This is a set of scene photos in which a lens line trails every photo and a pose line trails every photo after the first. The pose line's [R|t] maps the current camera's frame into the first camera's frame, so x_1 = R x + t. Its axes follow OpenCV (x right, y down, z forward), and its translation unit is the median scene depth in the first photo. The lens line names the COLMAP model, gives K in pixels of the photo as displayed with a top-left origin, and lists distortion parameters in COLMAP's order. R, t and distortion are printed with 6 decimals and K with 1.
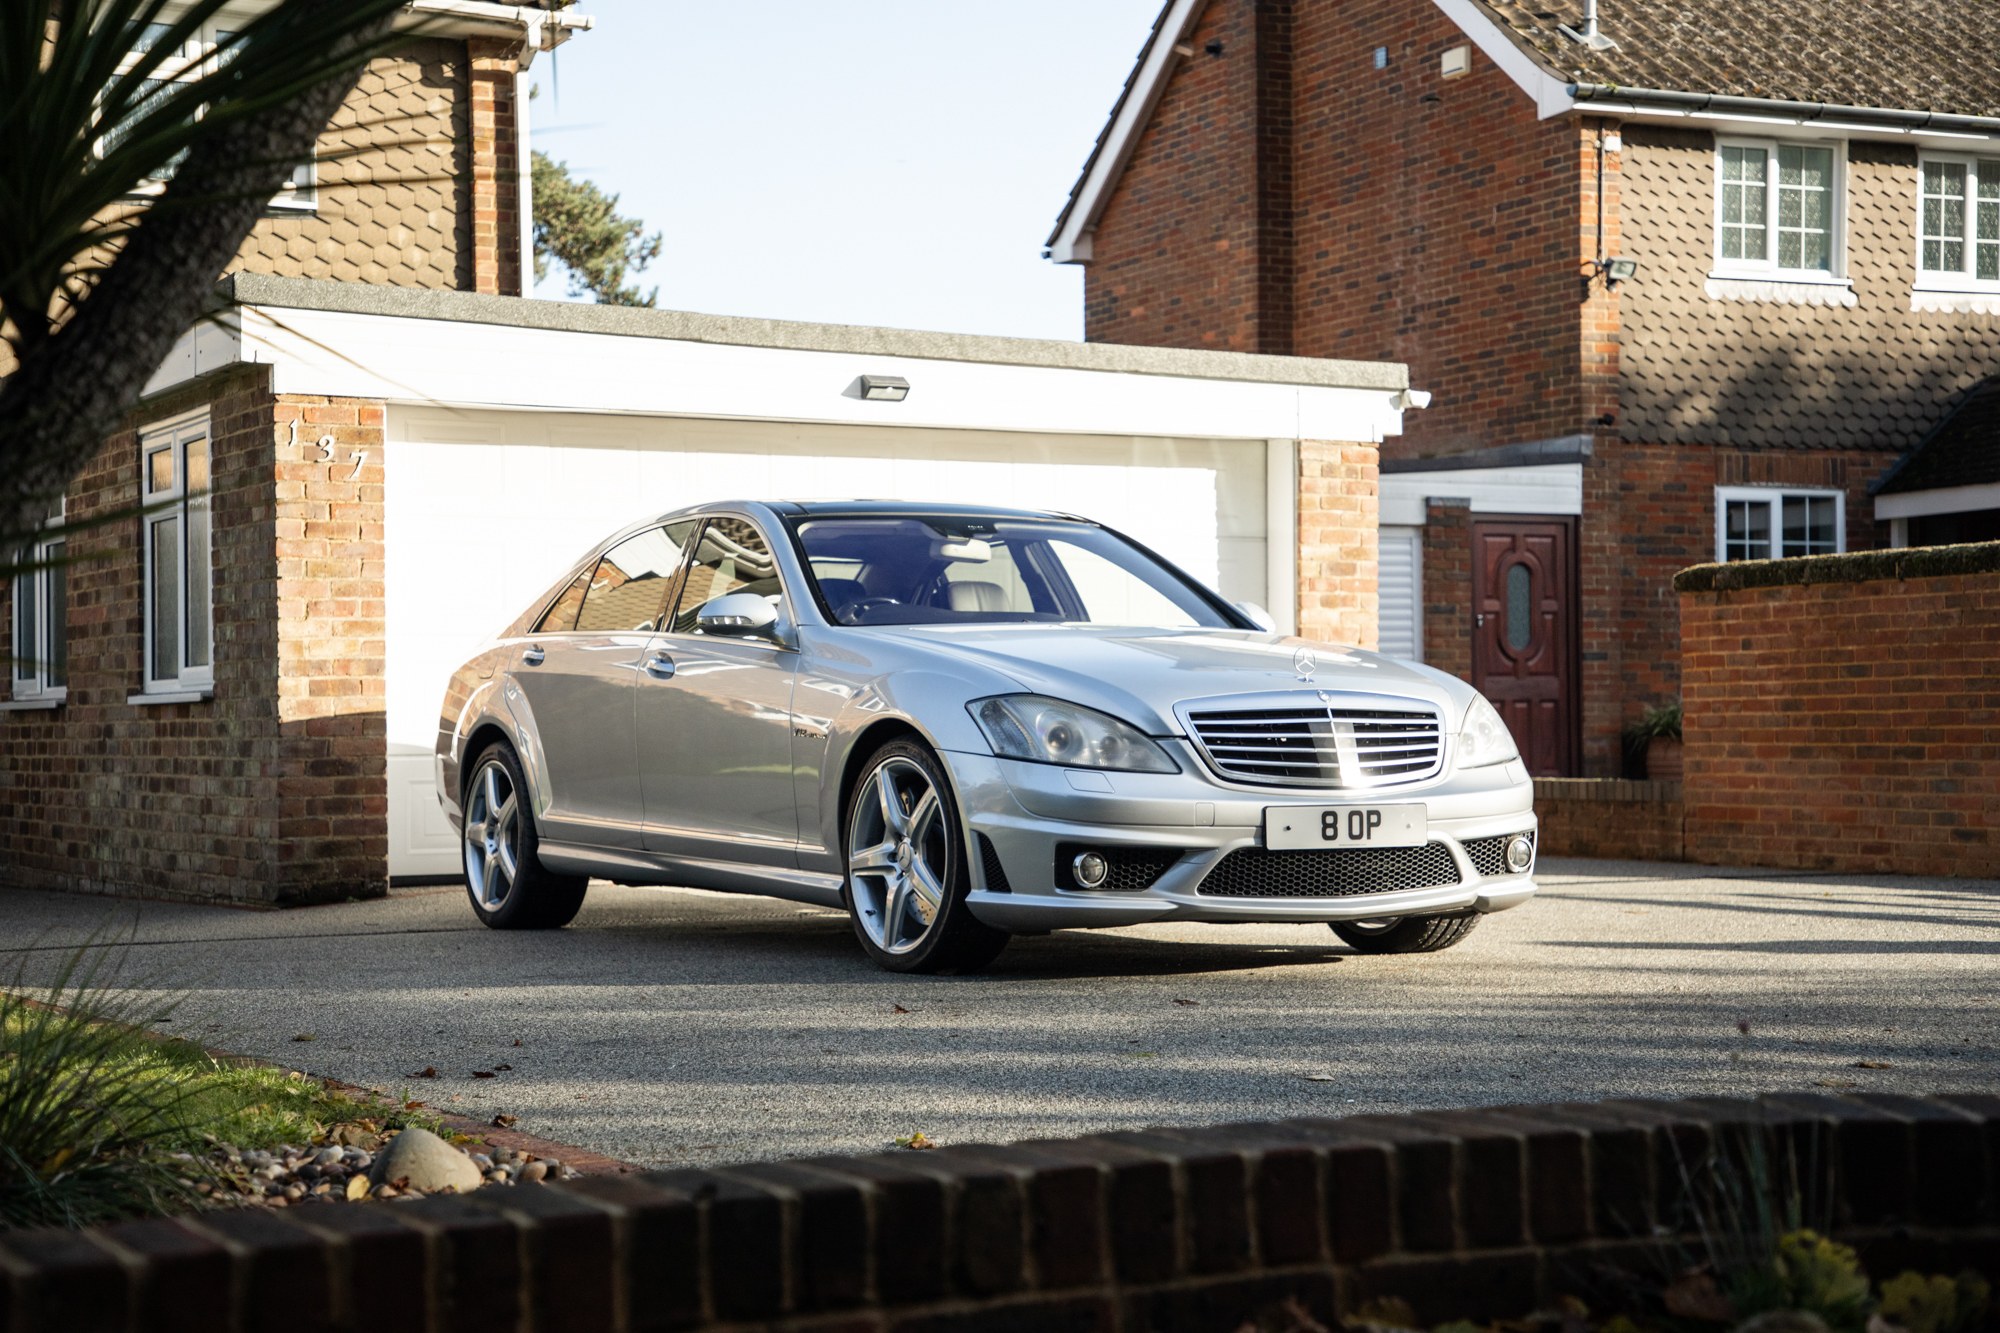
lens RADIAL K [[3203.2, 0, 1002.3], [0, 3203.2, 663.6], [0, 0, 1]] dist [0.302636, -0.015124]
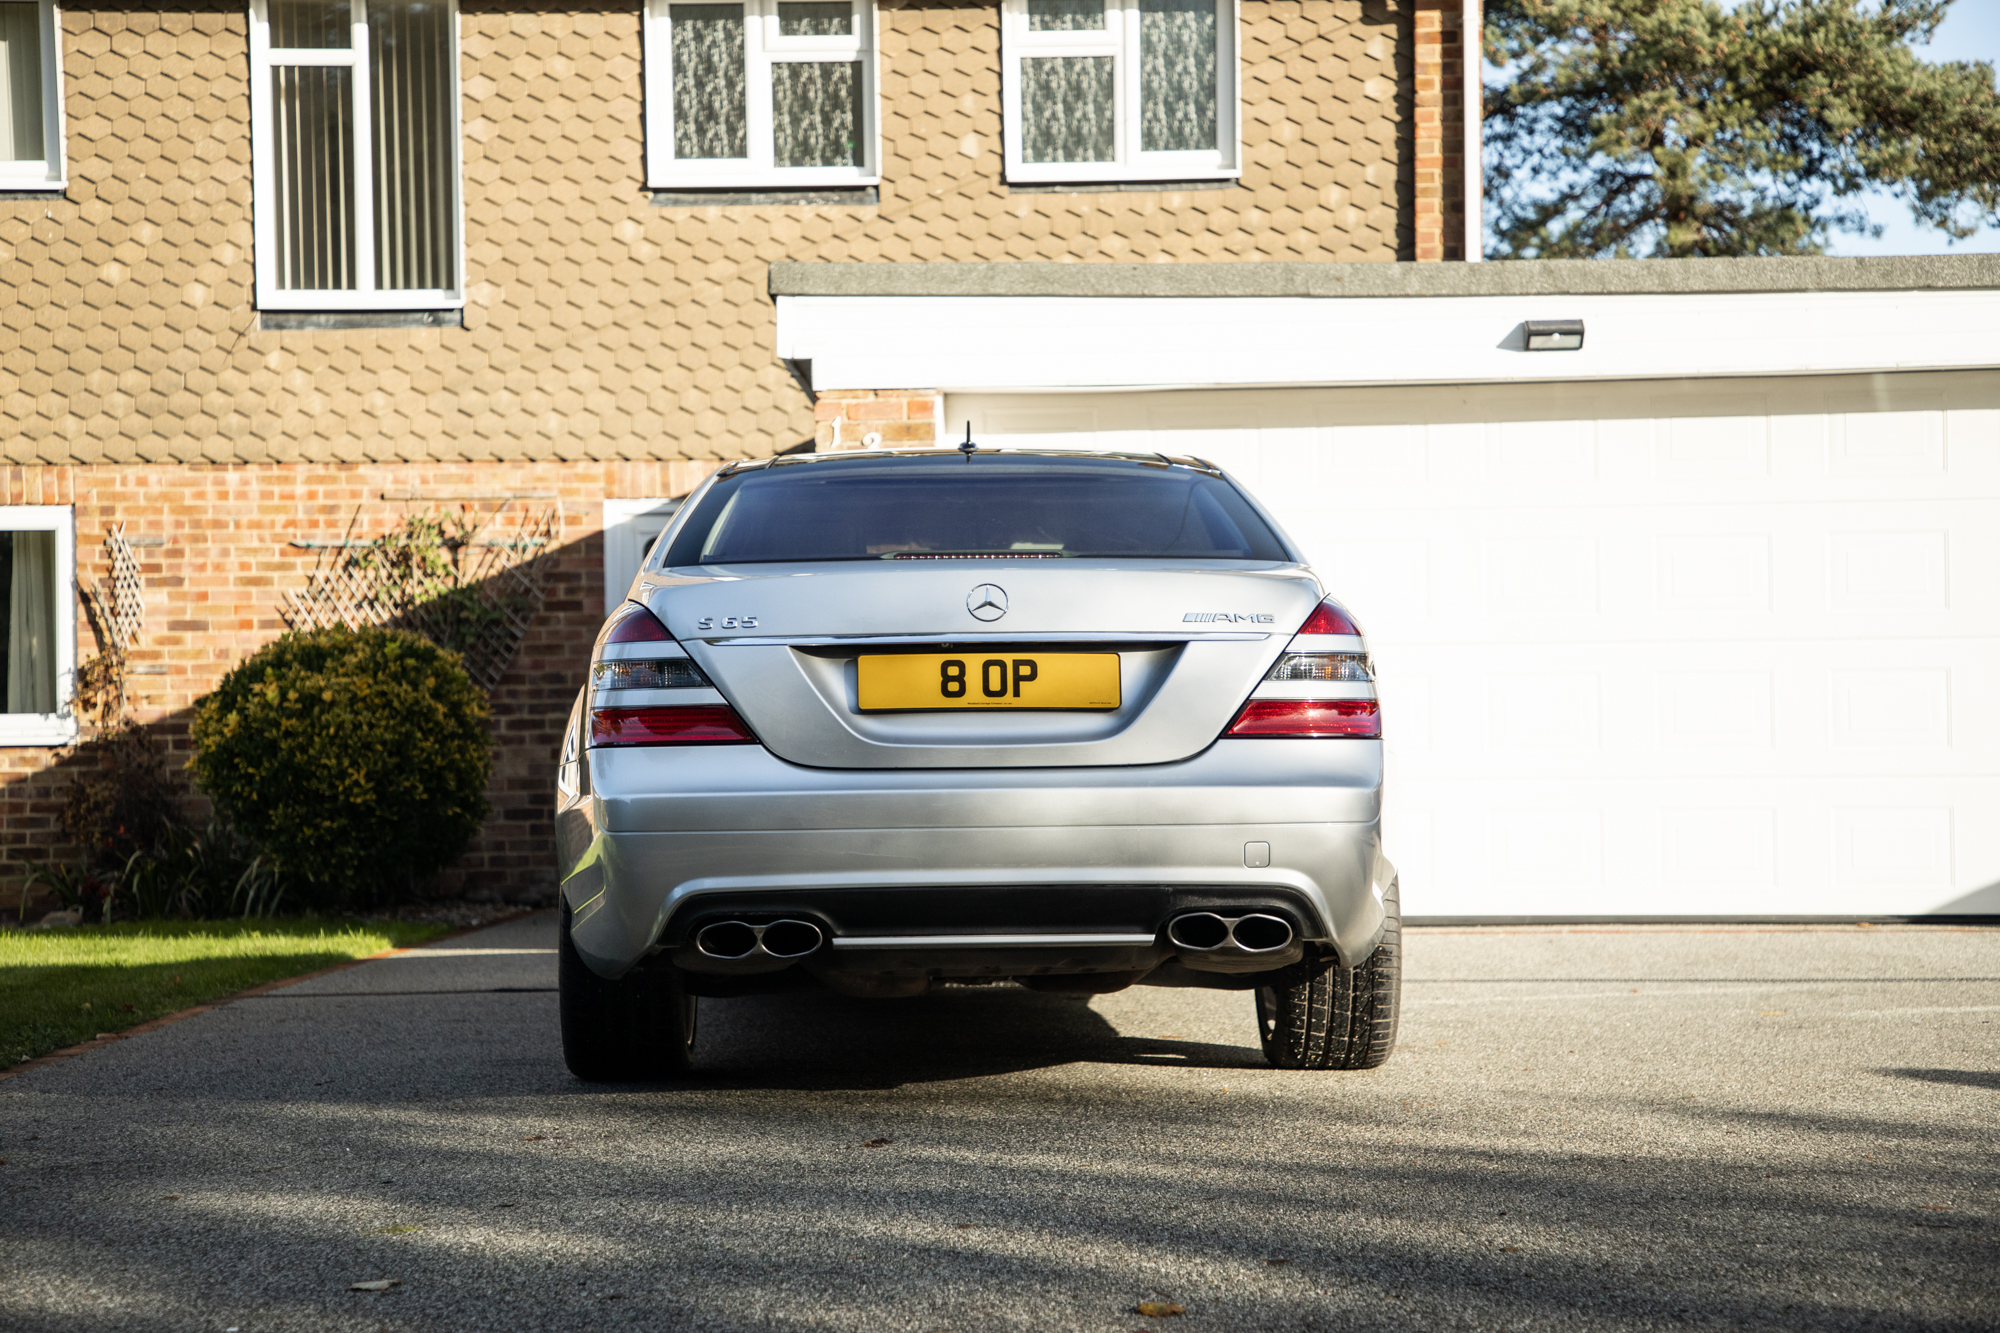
lens RADIAL K [[3394.0, 0, 984.7], [0, 3394.0, 661.5], [0, 0, 1]] dist [0.330769, -0.050616]
pose [[0.867345, -0.012999, -0.497537, 0.232068], [0.014449, 0.999895, -0.000935, -0.003817], [0.497497, -0.006378, 0.867442, 0.149242]]
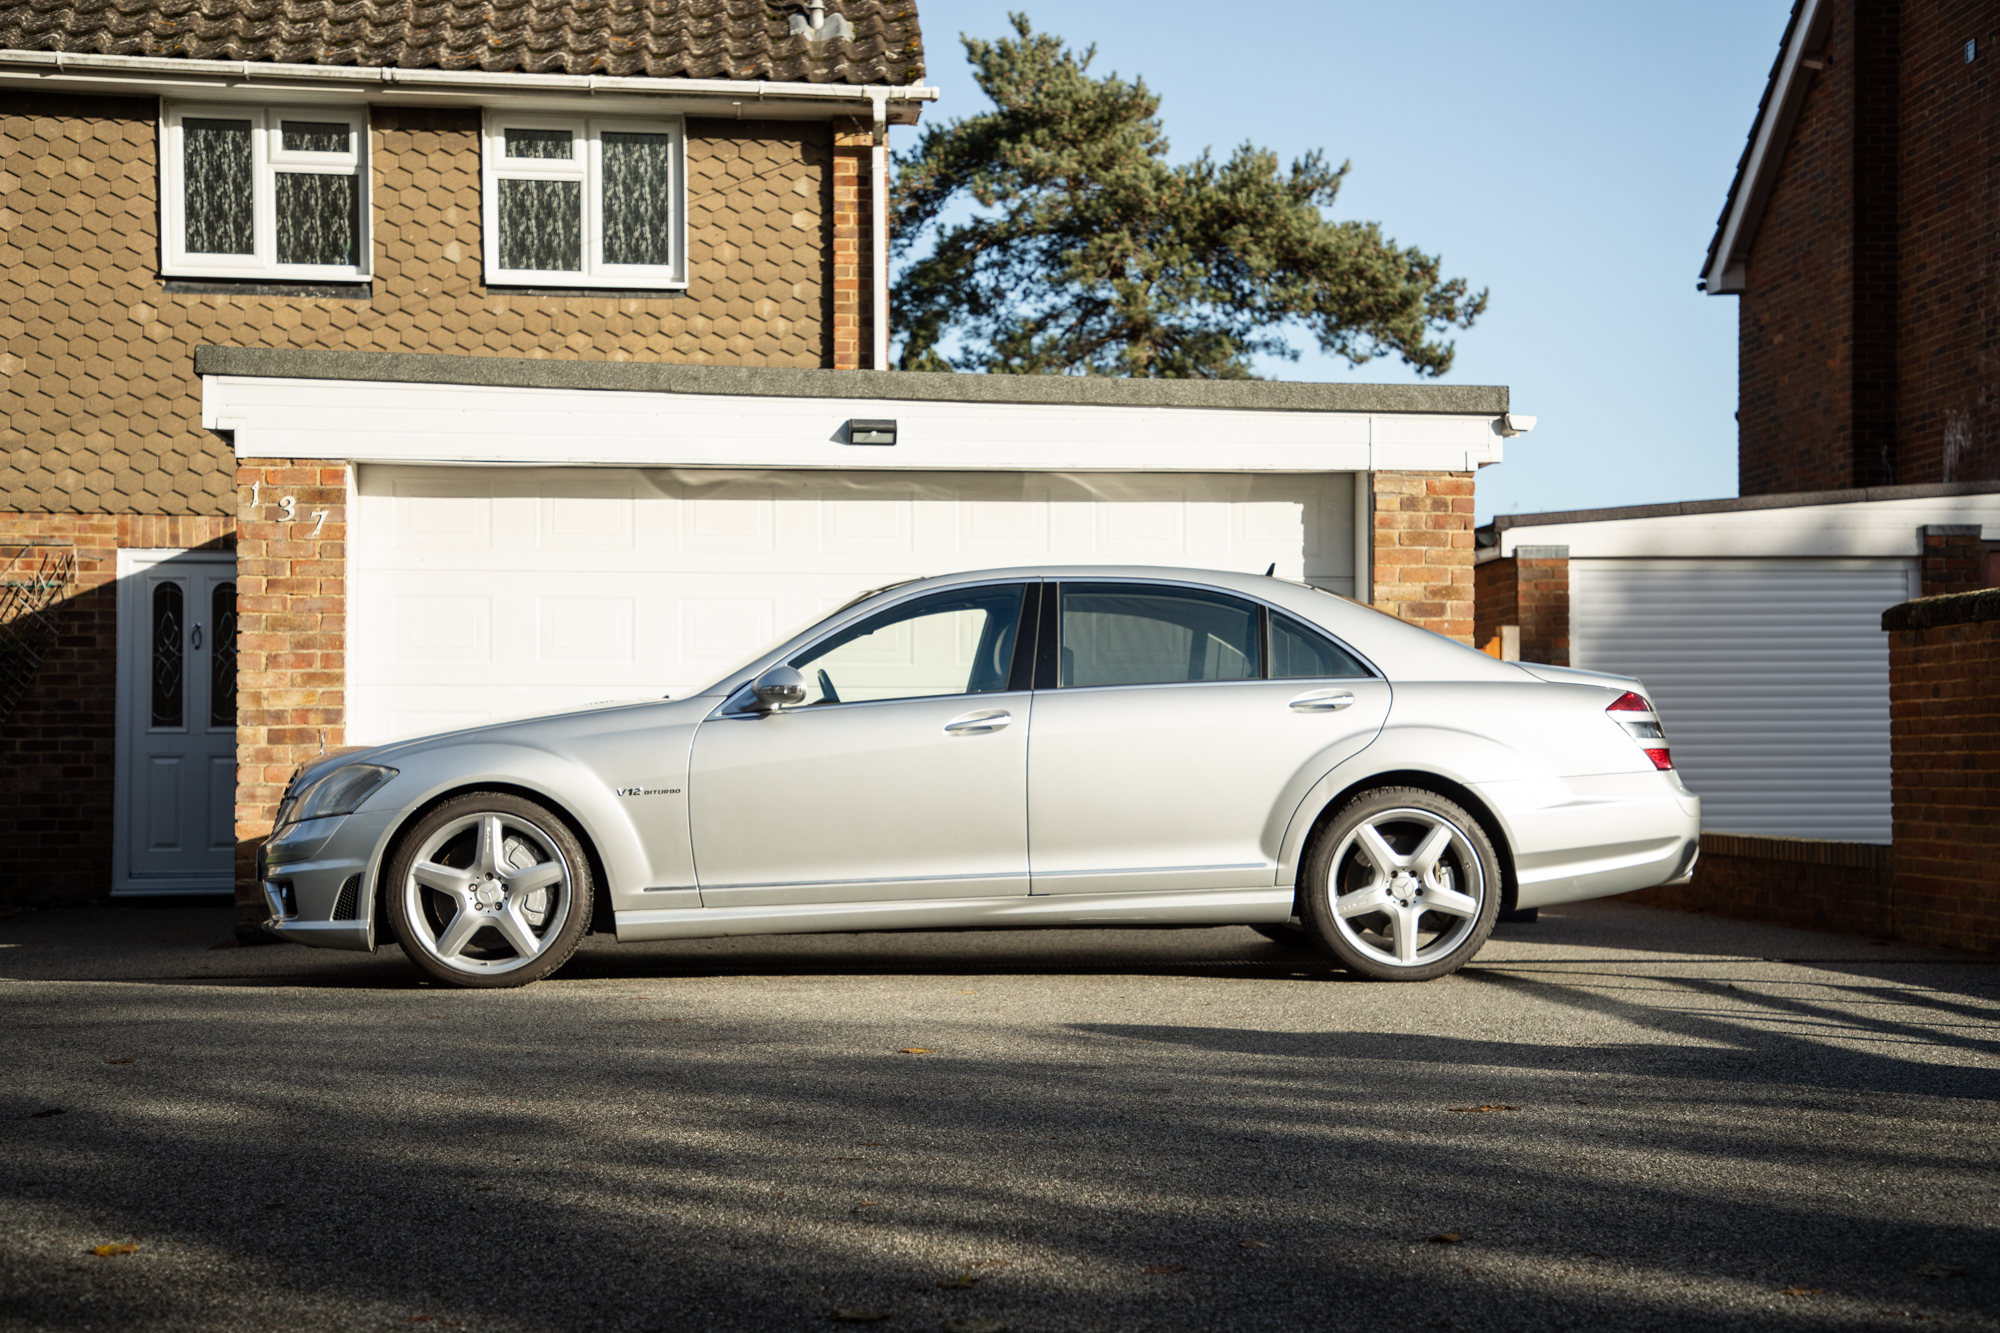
lens RADIAL K [[2905.0, 0, 993.8], [0, 2905.0, 671.6], [0, 0, 1]] dist [0.225572, 0.033563]
pose [[0.922685, -0.003656, -0.385537, 0.292781], [0.000172, 0.999959, -0.009070, -0.003791], [0.385554, 0.008303, 0.922648, 0.166202]]
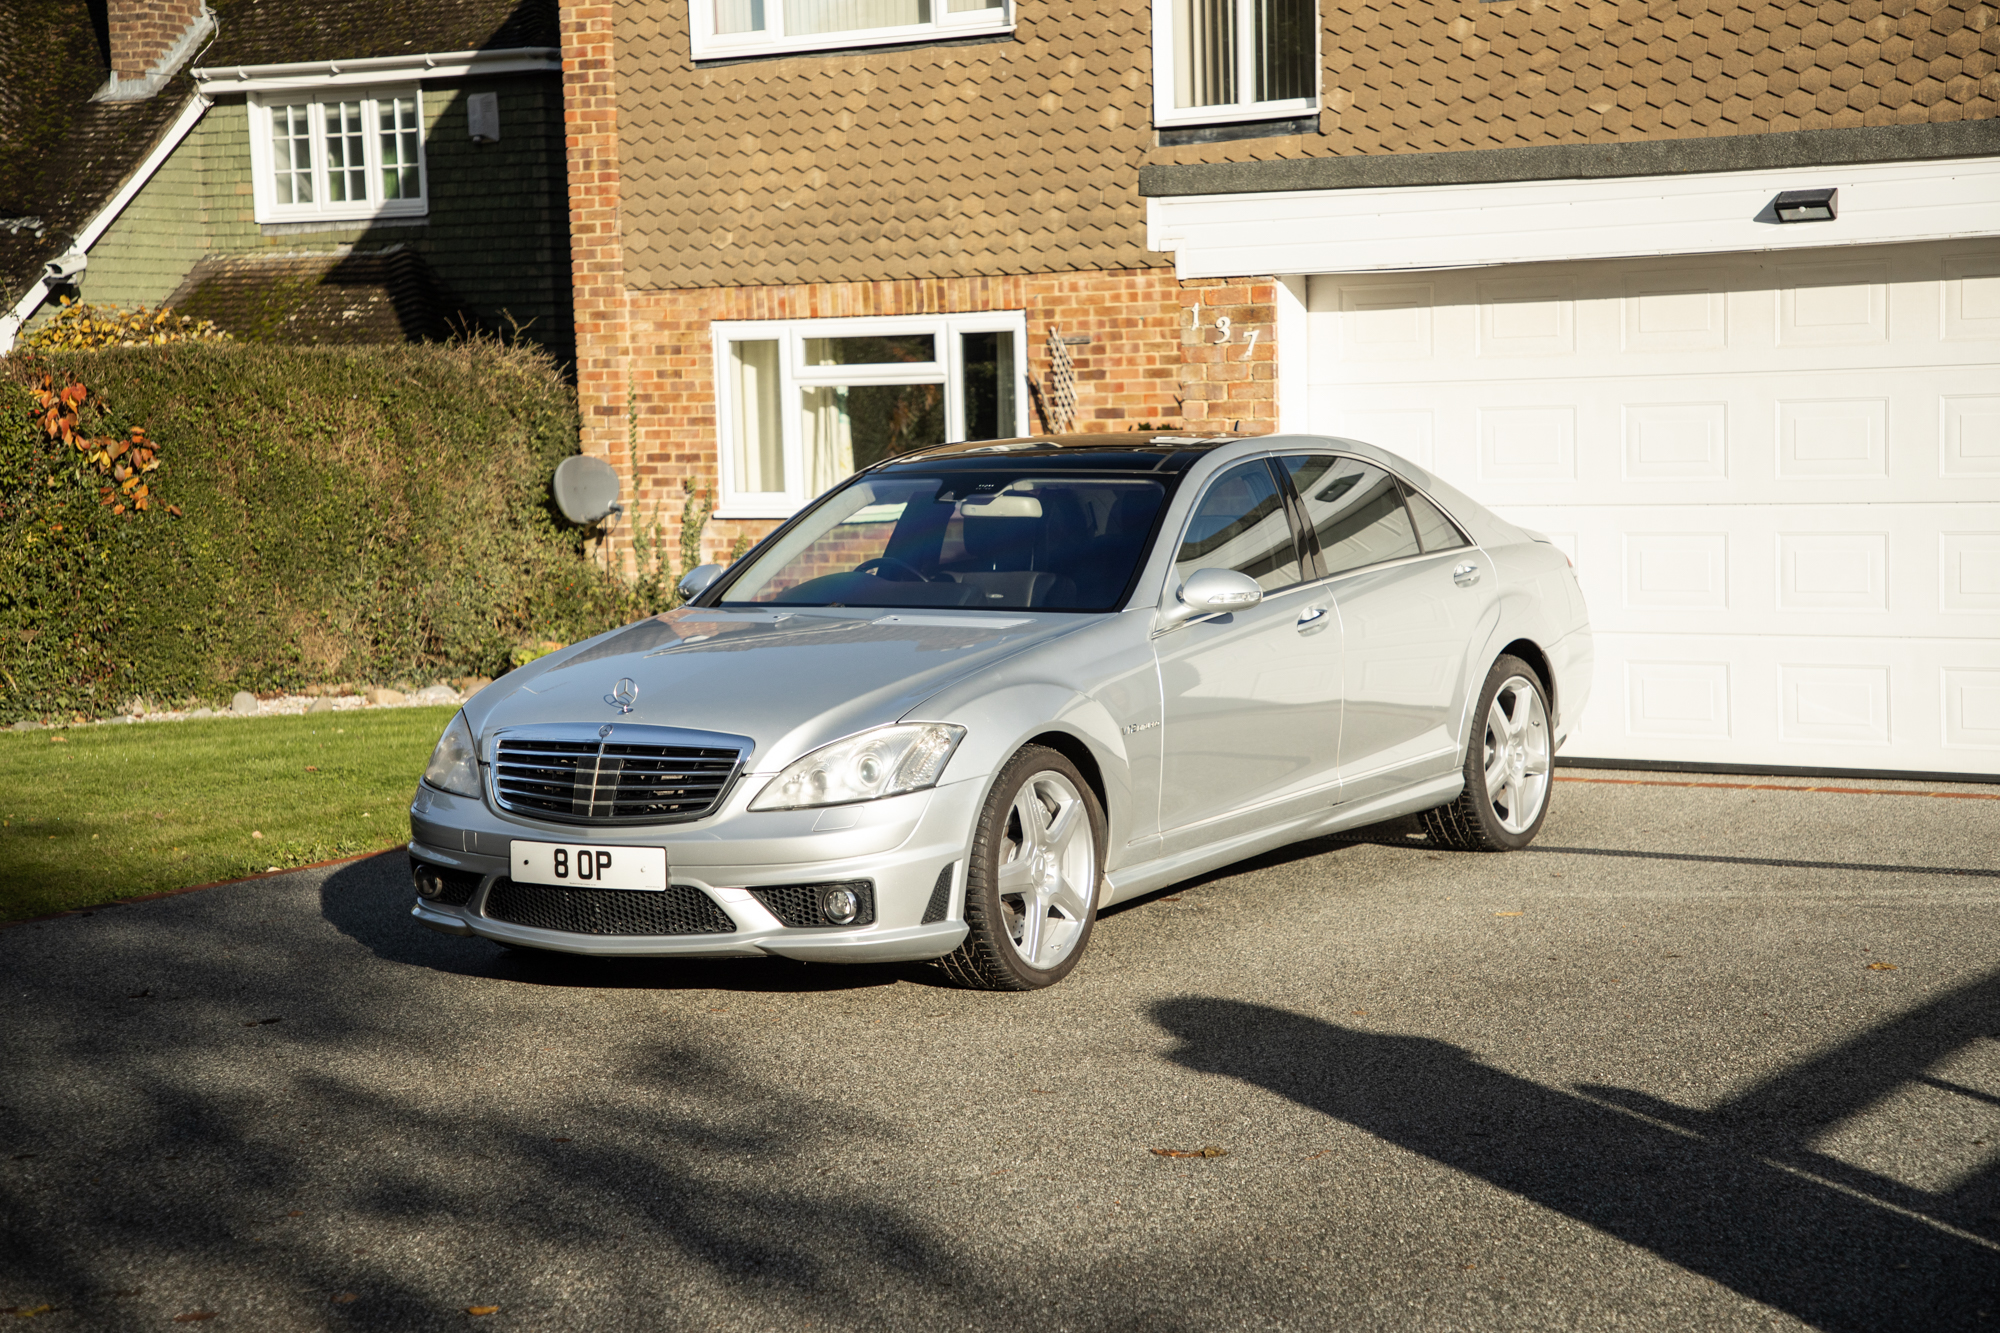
lens RADIAL K [[3623.4, 0, 1000.0], [0, 3623.4, 666.5], [0, 0, 1]] dist [0.355949, 0.082297]
pose [[0.482752, 0.067012, -0.873190, 0.605209], [0.042677, 0.994083, 0.099885, -0.061973], [0.874717, -0.085484, 0.477035, 0.304029]]
